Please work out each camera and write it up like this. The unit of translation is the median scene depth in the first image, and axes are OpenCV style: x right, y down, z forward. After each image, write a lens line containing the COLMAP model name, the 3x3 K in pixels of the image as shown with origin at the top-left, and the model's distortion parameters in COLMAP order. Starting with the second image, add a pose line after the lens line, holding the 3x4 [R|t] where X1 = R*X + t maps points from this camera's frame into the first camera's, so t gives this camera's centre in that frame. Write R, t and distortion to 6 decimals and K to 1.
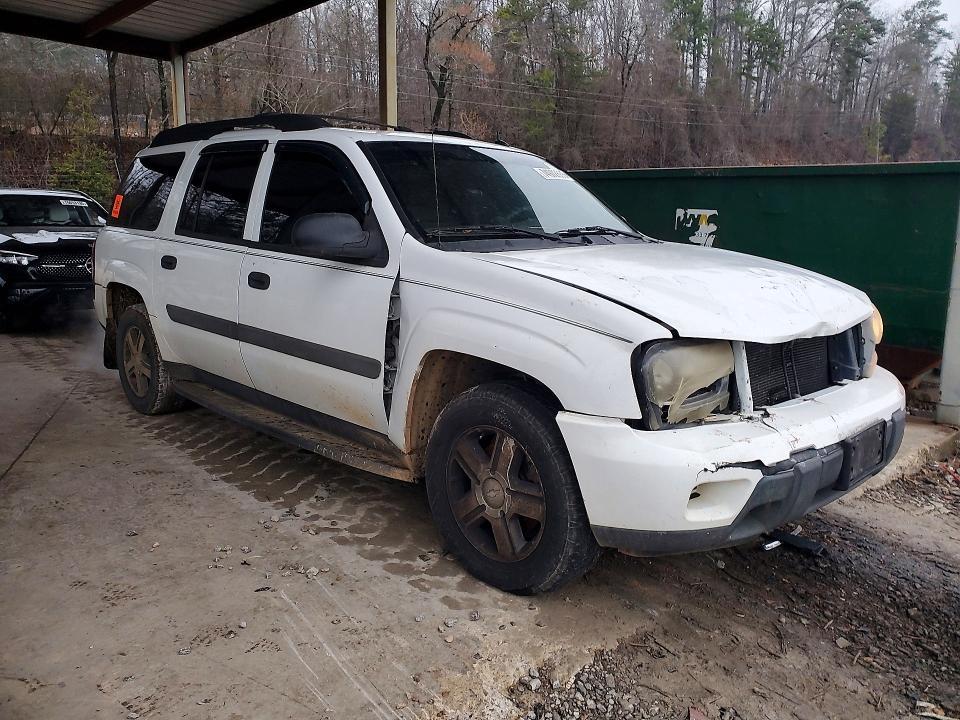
lens RADIAL K [[751.5, 0, 478.3], [0, 751.5, 353.5], [0, 0, 1]] dist [0.028799, -0.003481]
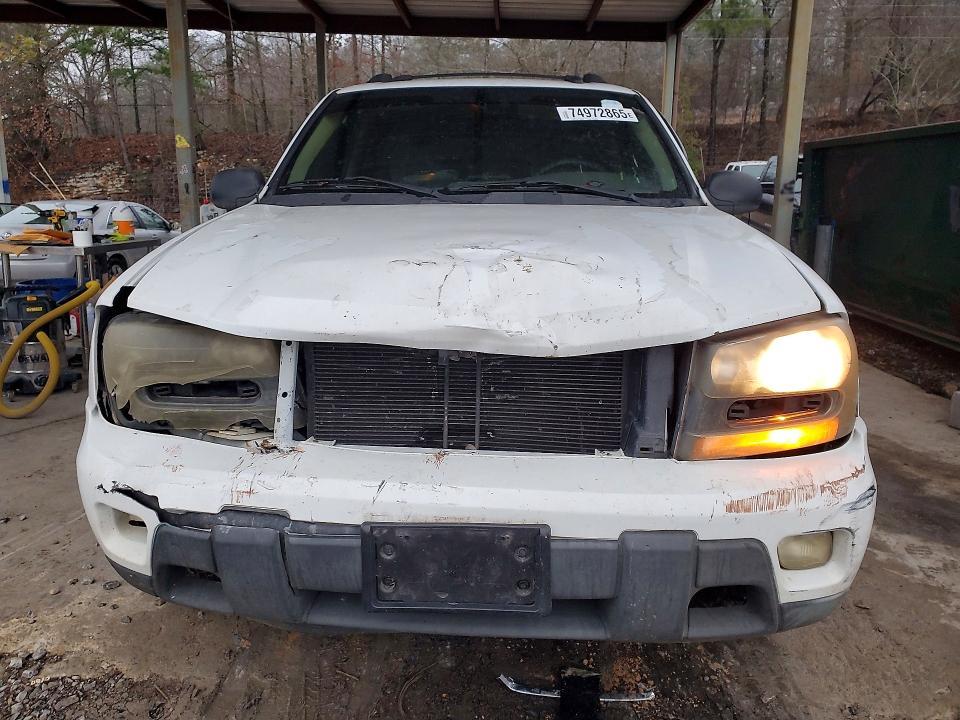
lens RADIAL K [[751.5, 0, 479.8], [0, 751.5, 364.1], [0, 0, 1]] dist [0.028799, -0.003481]
pose [[0.680017, 0.154022, -0.716836, 0.975551], [-0.134964, 0.987275, 0.084098, -0.071445], [0.720667, 0.039559, 0.692151, 0.680518]]
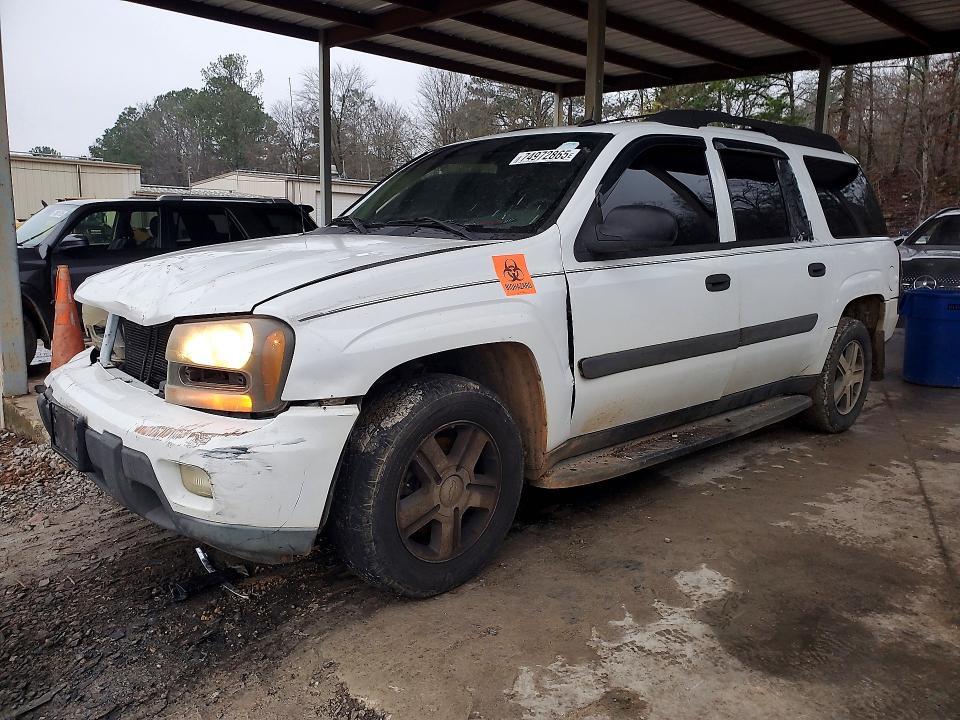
lens RADIAL K [[751.5, 0, 482.2], [0, 751.5, 360.9], [0, 0, 1]] dist [0.028799, -0.003481]
pose [[-0.033124, 0.162694, -0.986120, 3.115122], [-0.197969, 0.966044, 0.166032, -0.707793], [0.979648, 0.200721, 0.000209, 4.130633]]
